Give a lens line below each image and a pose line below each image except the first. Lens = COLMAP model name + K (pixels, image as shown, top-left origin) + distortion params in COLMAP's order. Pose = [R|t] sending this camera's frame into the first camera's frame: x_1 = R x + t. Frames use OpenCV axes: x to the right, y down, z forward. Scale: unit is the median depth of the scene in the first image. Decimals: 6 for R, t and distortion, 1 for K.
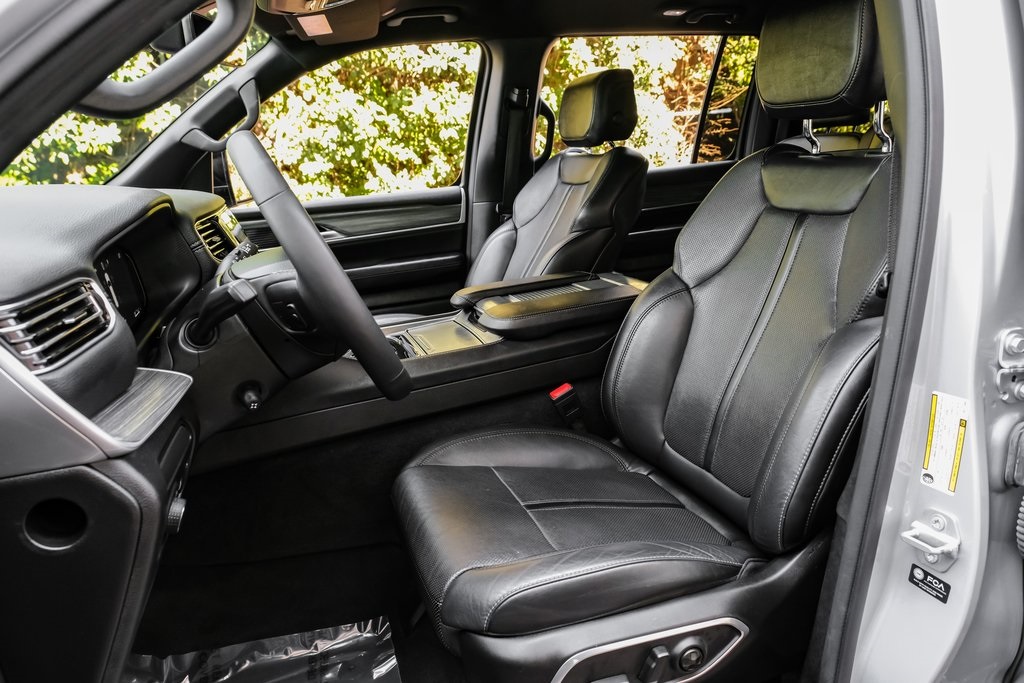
lens RADIAL K [[699.9, 0, 512.0], [0, 699.9, 341.5], [0, 0, 1]] dist [-0.027360, 0.001430]
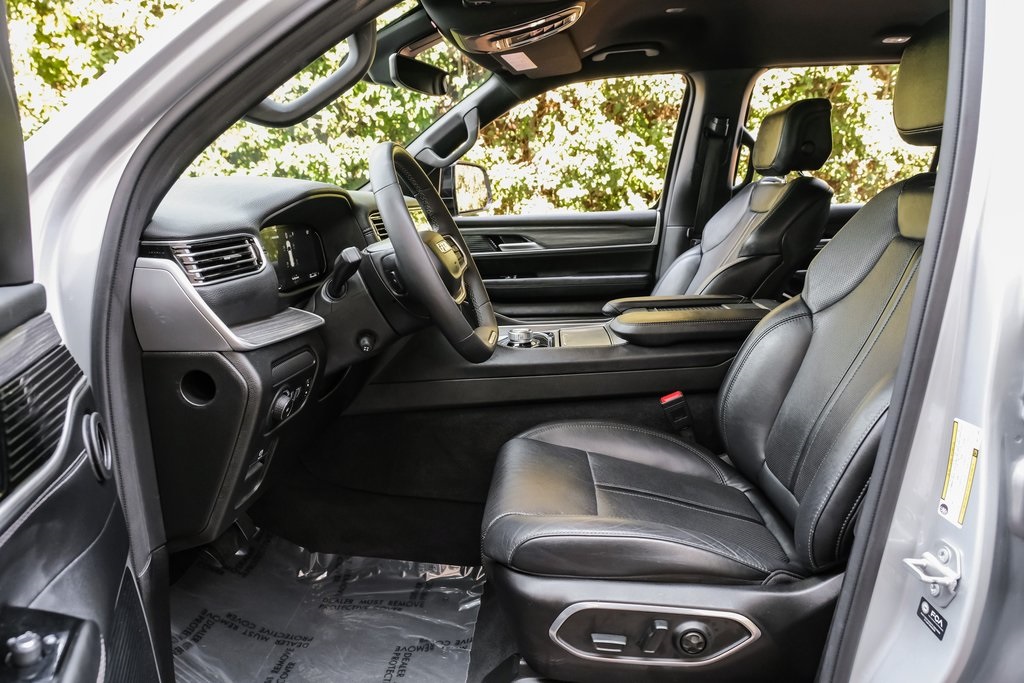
lens RADIAL K [[697.5, 0, 498.5], [0, 697.5, 342.4], [0, 0, 1]] dist [-0.024066, 0.000315]
pose [[0.920020, 0.122850, -0.372117, 0.134065], [-0.138036, 0.990324, -0.014334, 0.025203], [0.366755, 0.064553, 0.928075, -0.049208]]
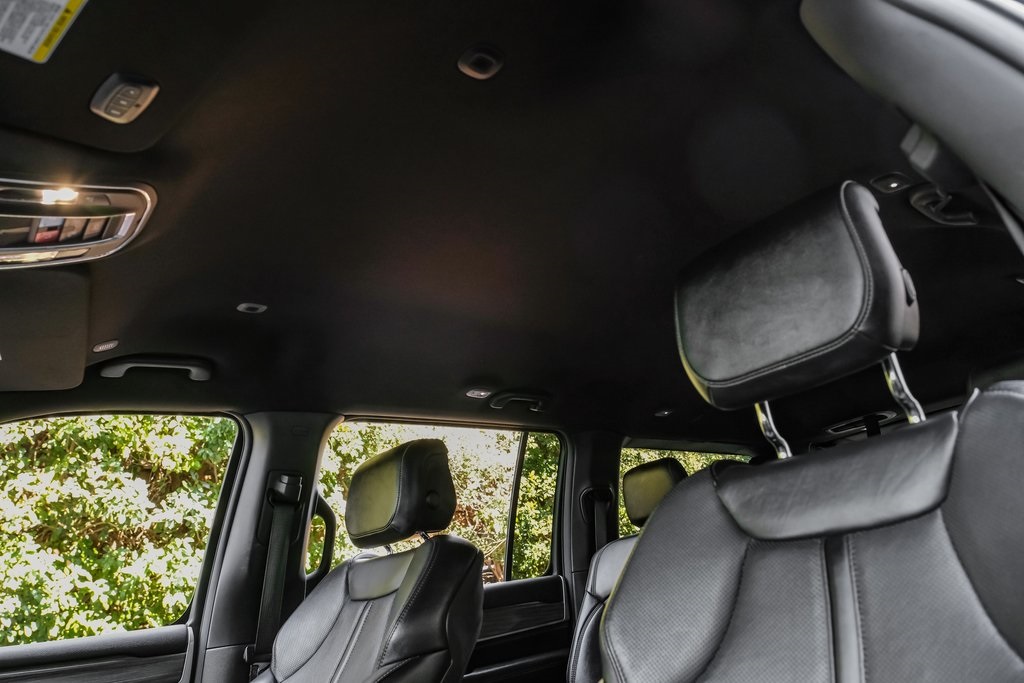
lens RADIAL K [[700.4, 0, 512.0], [0, 700.4, 341.5], [0, 0, 1]] dist [-0.006431, -0.003519]
pose [[0.942060, 0.062678, 0.329535, -0.021838], [0.150099, 0.799785, -0.581218, -0.009540], [-0.299987, 0.597005, 0.744038, 0.295545]]
